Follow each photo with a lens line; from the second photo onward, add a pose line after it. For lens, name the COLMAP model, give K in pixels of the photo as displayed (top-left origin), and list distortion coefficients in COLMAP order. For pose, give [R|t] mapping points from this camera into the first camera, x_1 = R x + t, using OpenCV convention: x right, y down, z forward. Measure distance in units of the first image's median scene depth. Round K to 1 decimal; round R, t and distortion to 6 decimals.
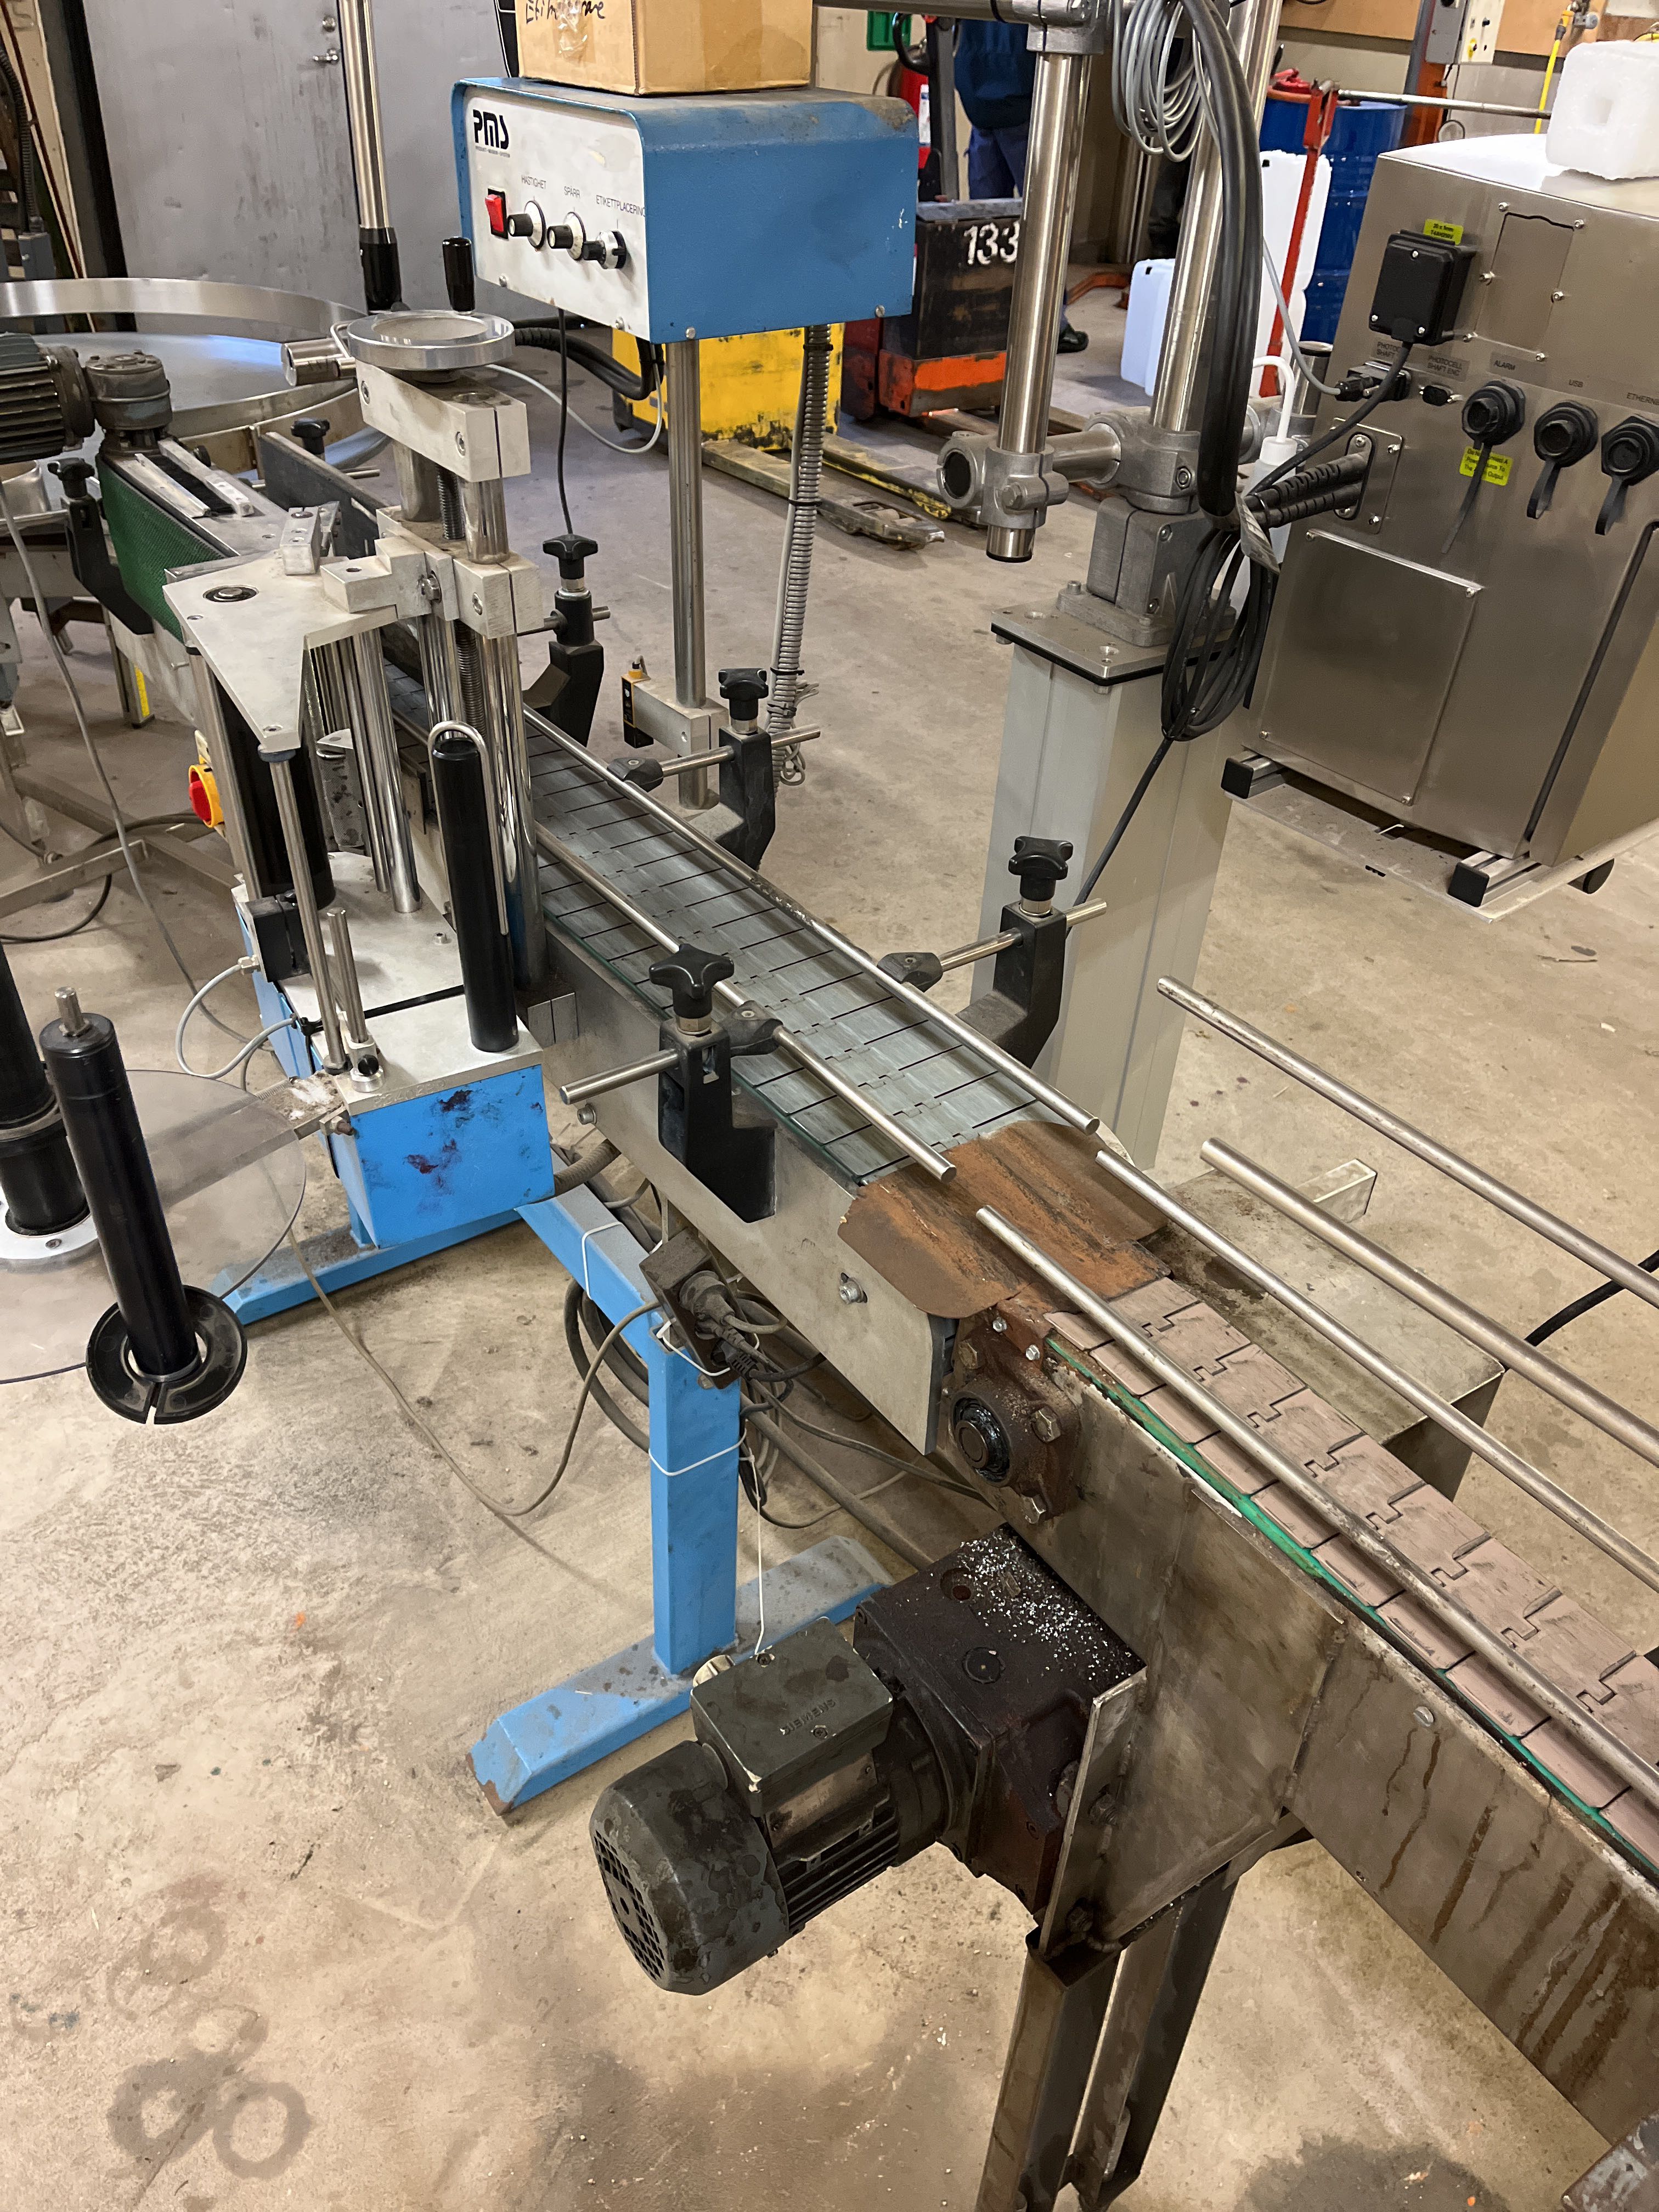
lens RADIAL K [[1682.7, 0, 818.1], [0, 1682.7, 1105.5], [0, 0, 1]] dist [0.075200, -0.113581]
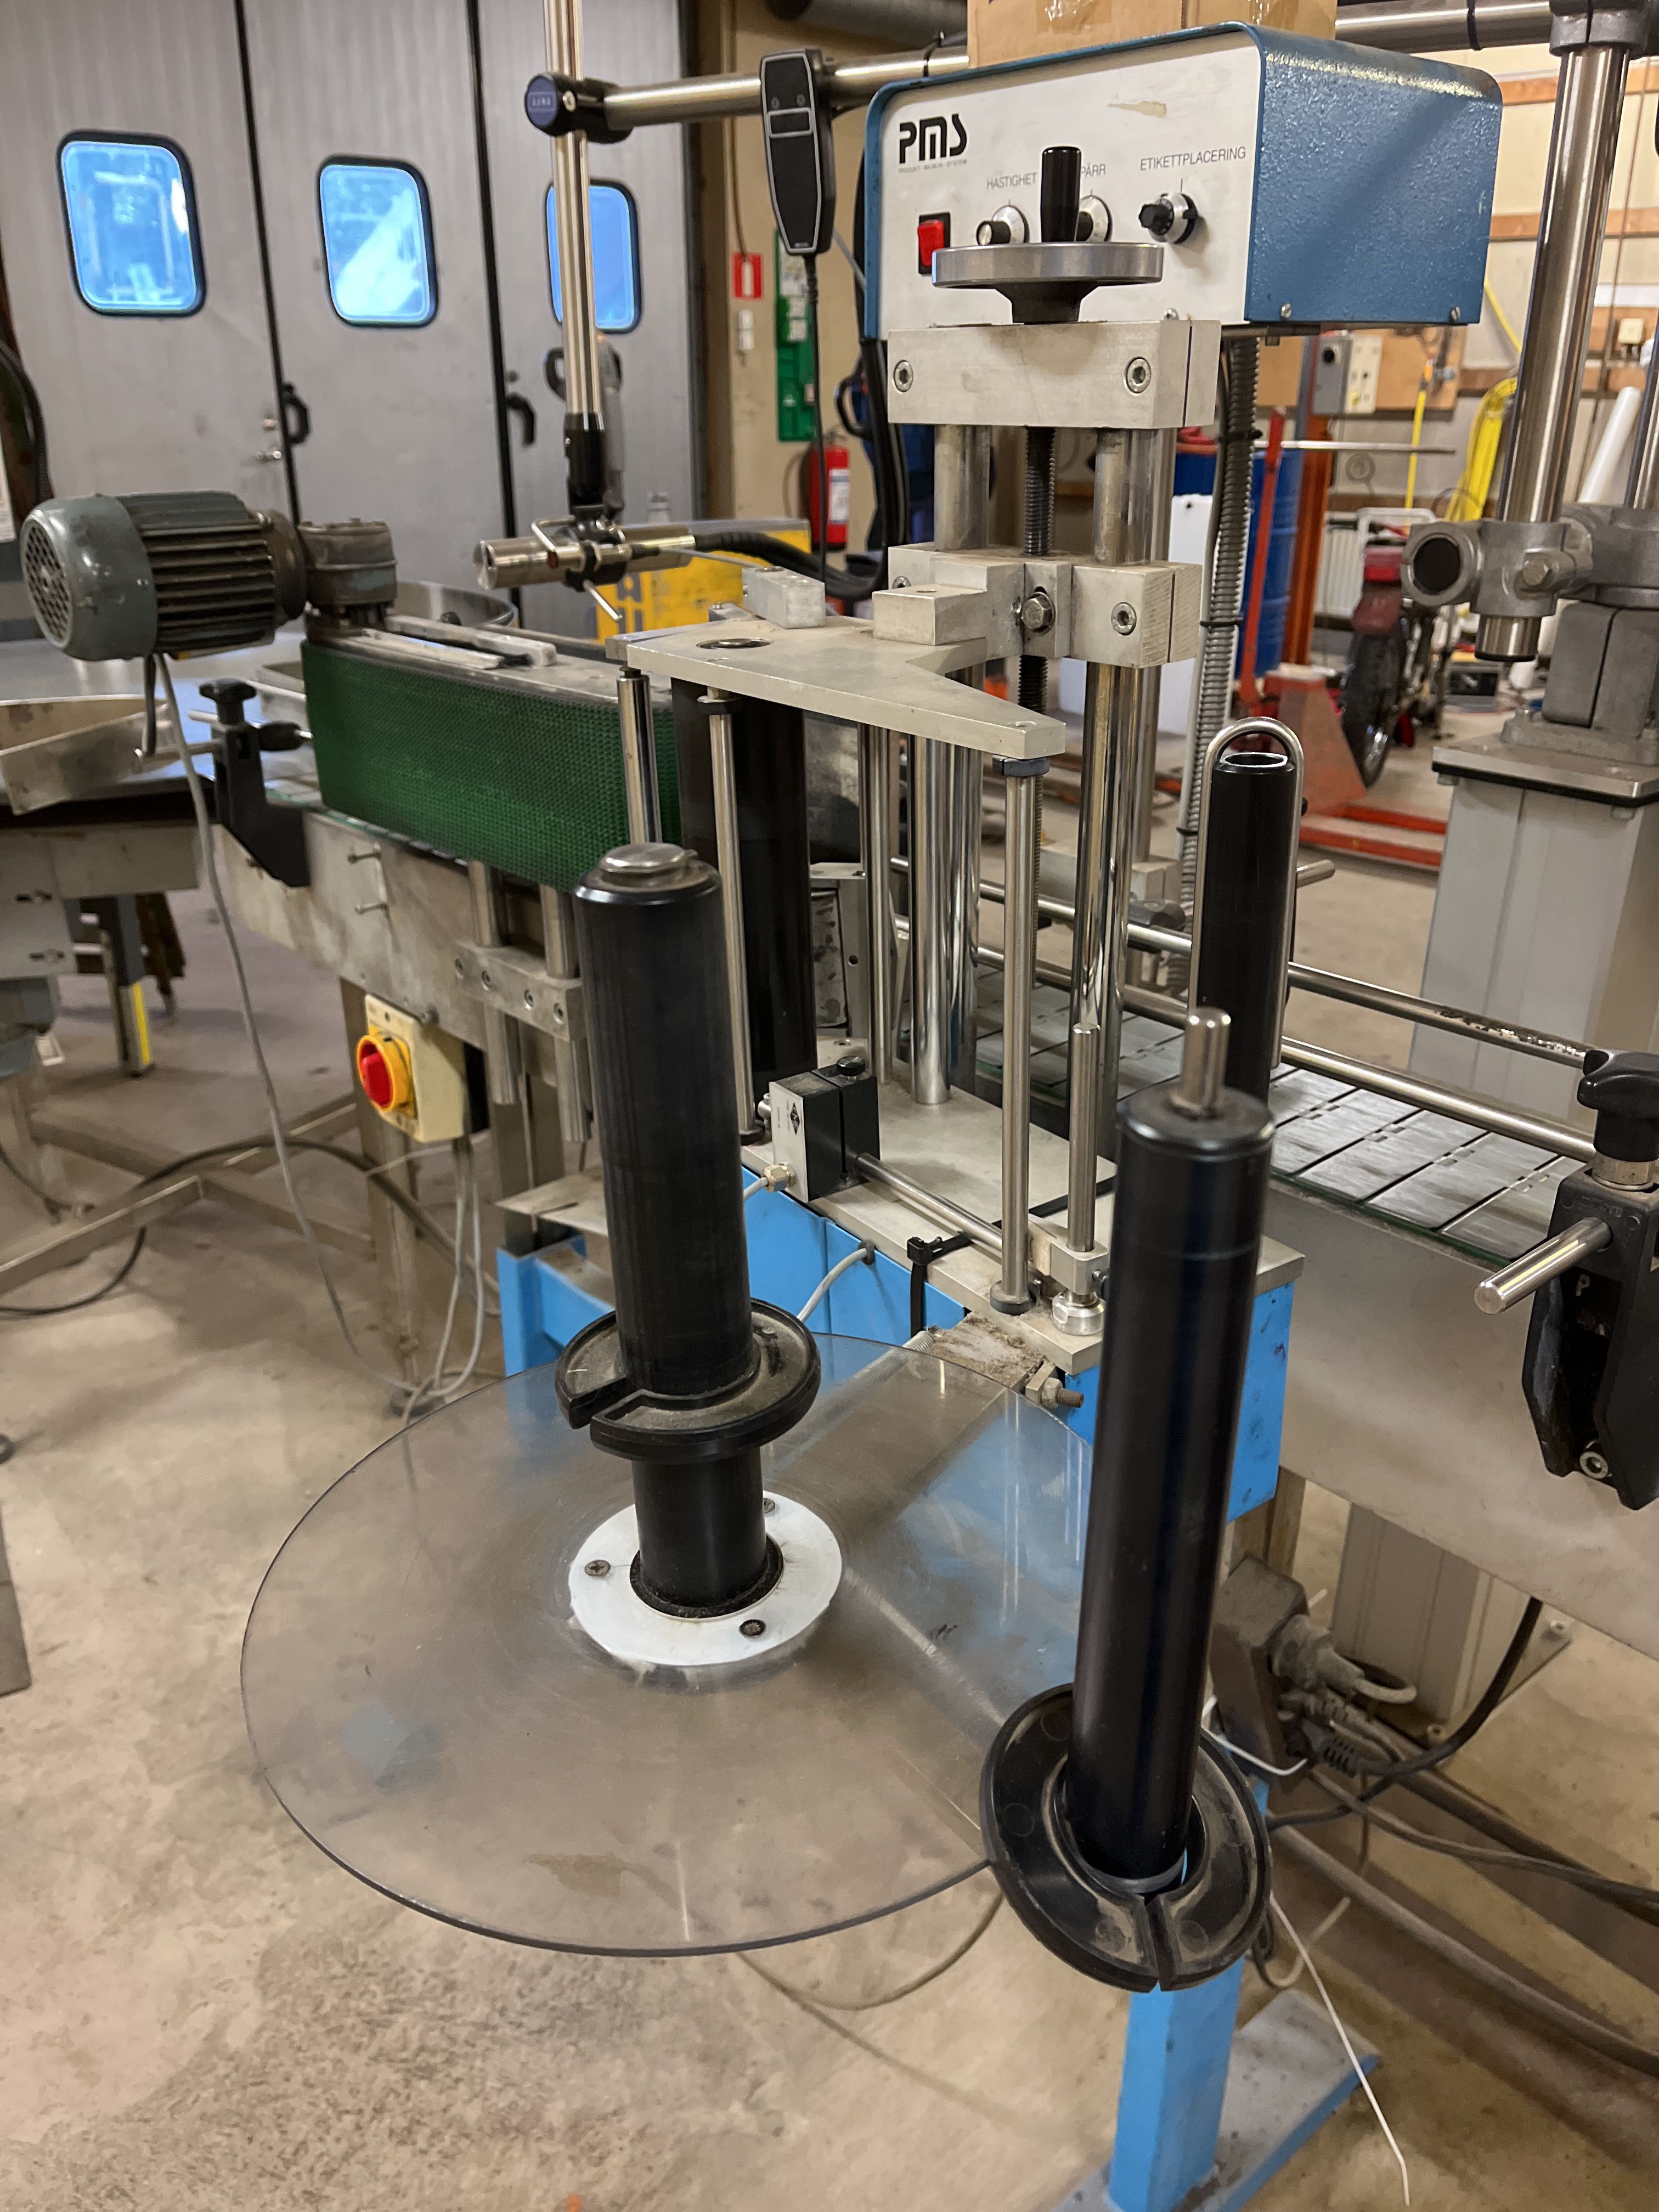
lens RADIAL K [[1682.7, 0, 826.9], [0, 1682.7, 1101.7], [0, 0, 1]] dist [0.075200, -0.113581]
pose [[0.994117, -0.072873, 0.080125, -0.212623], [0.088152, 0.974219, -0.207668, 0.015194], [-0.062926, 0.213509, 0.974912, 0.205450]]
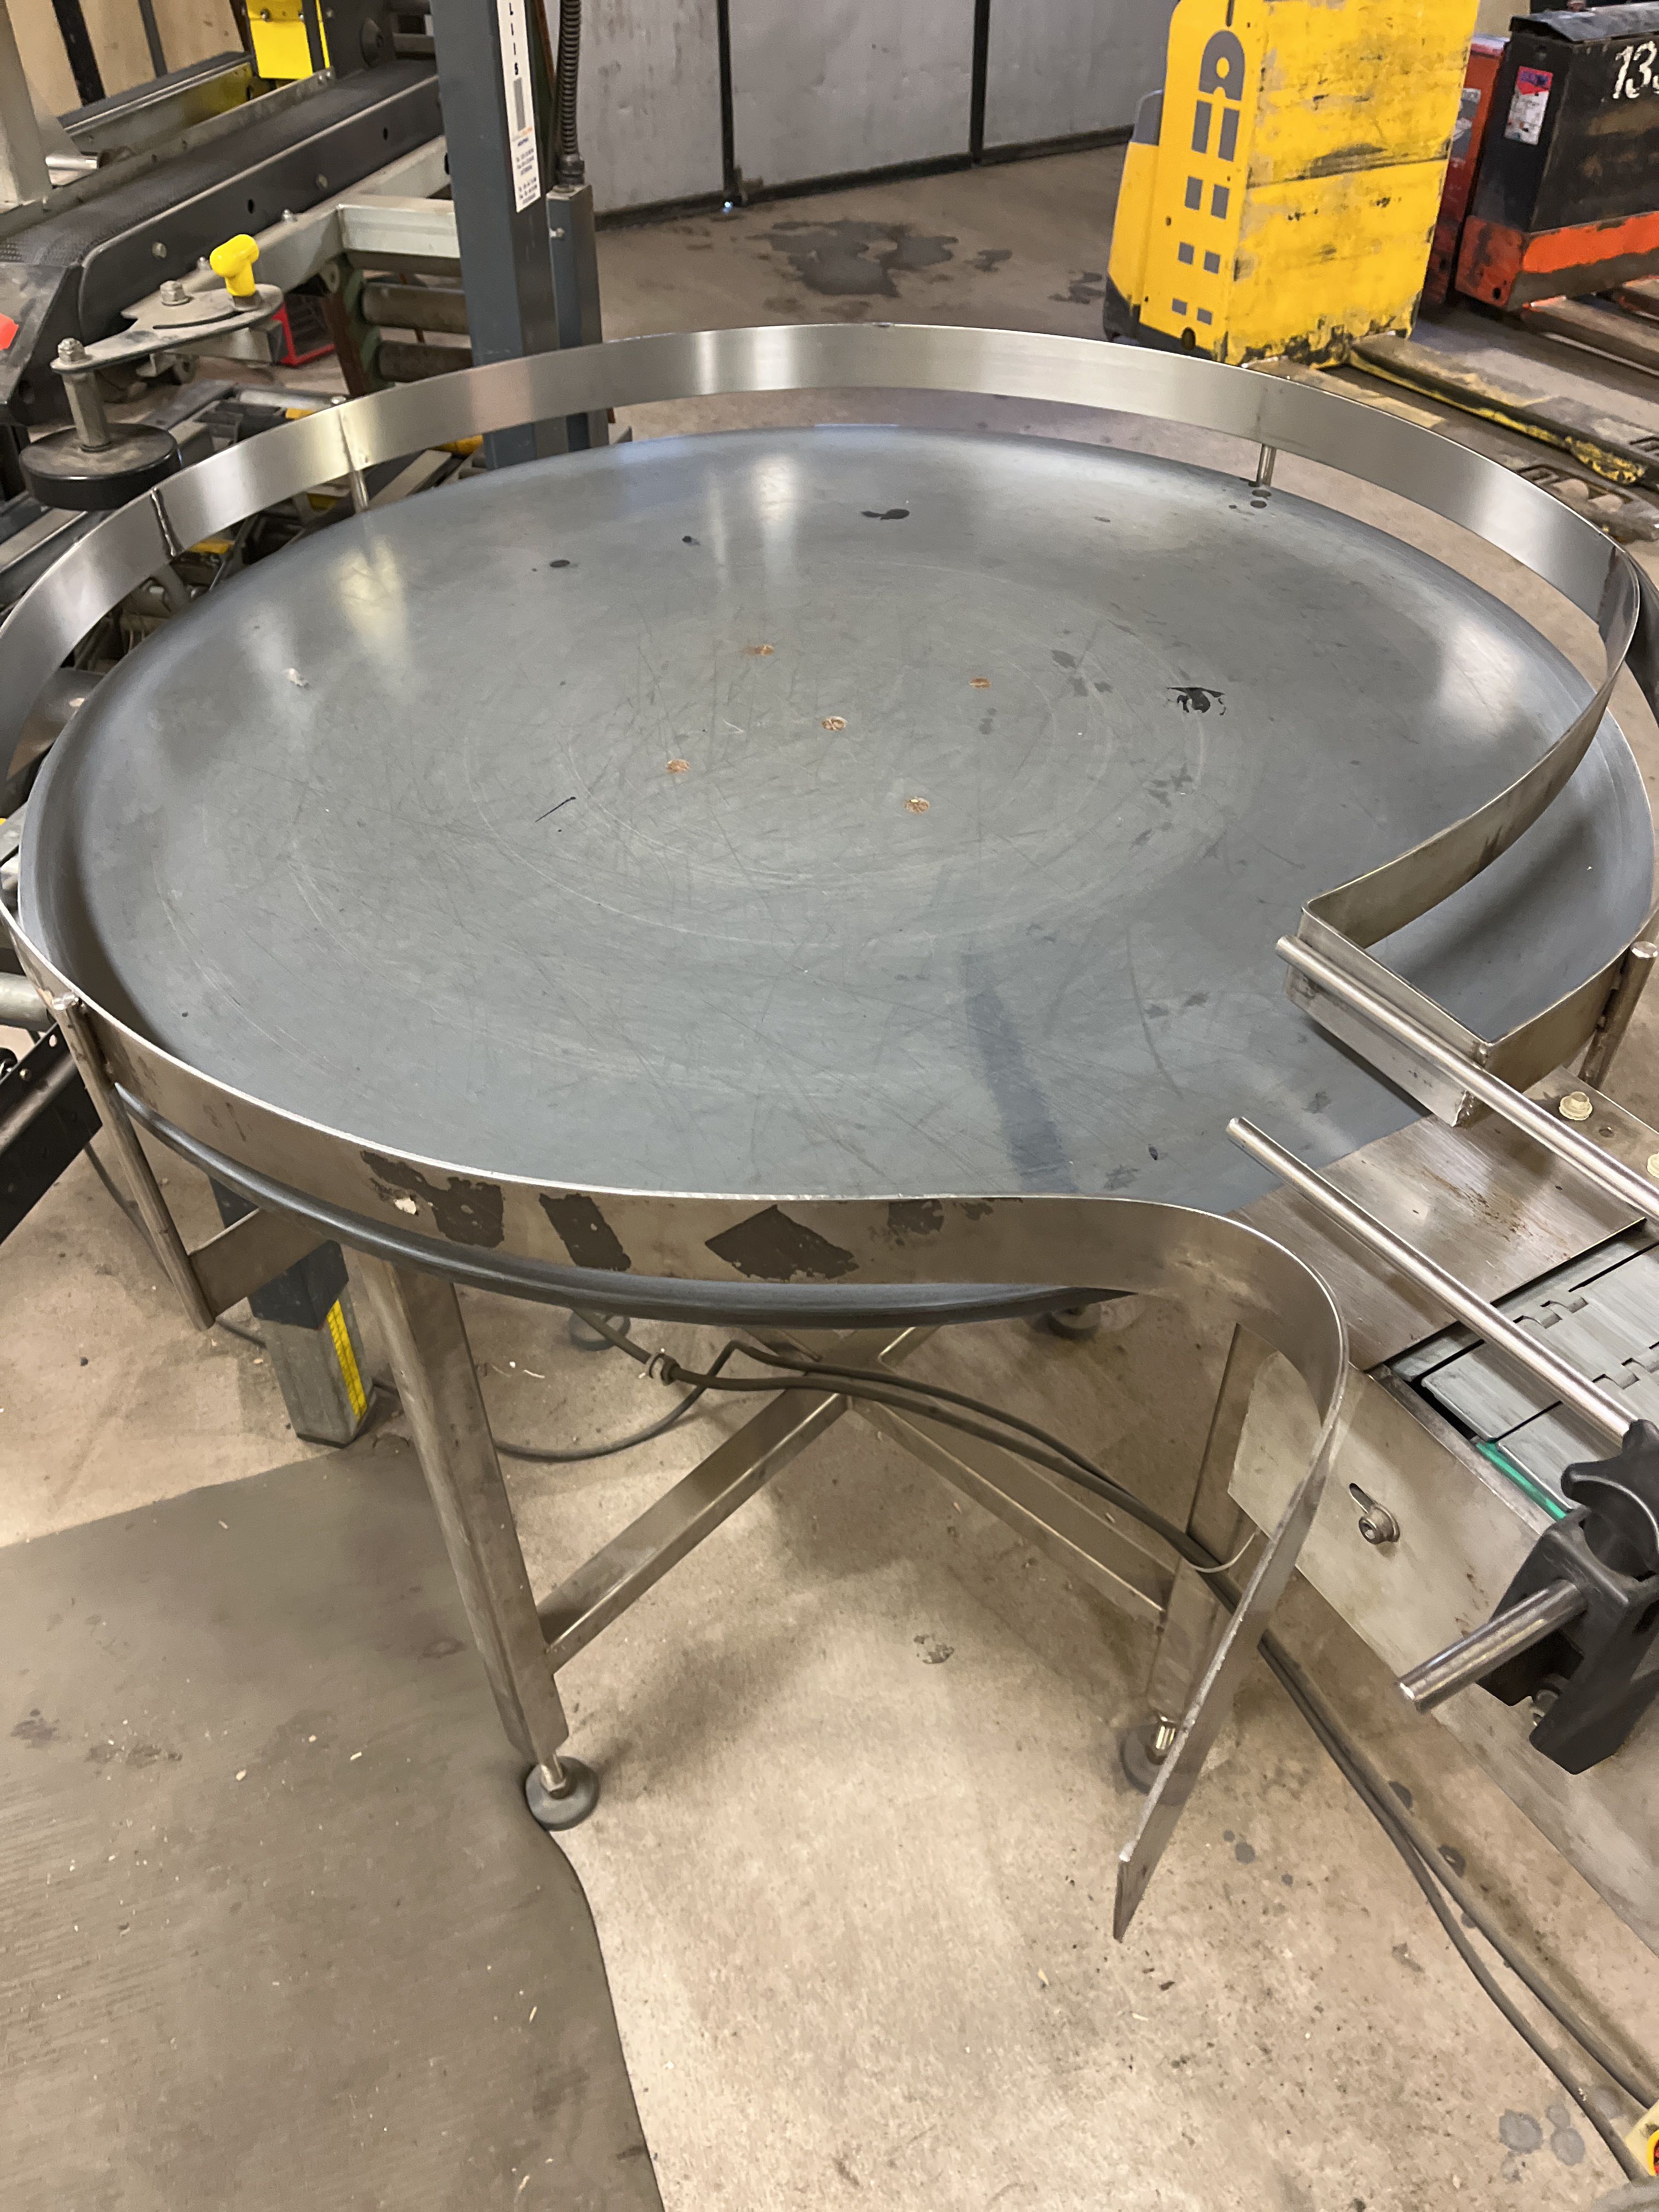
lens RADIAL K [[1682.7, 0, 835.0], [0, 1682.7, 1099.8], [0, 0, 1]] dist [0.075200, -0.113581]
pose [[0.996920, 0.019427, -0.075980, -0.512859], [-0.011261, 0.994253, 0.106459, -0.434217], [0.077611, -0.105275, 0.991410, 0.662406]]
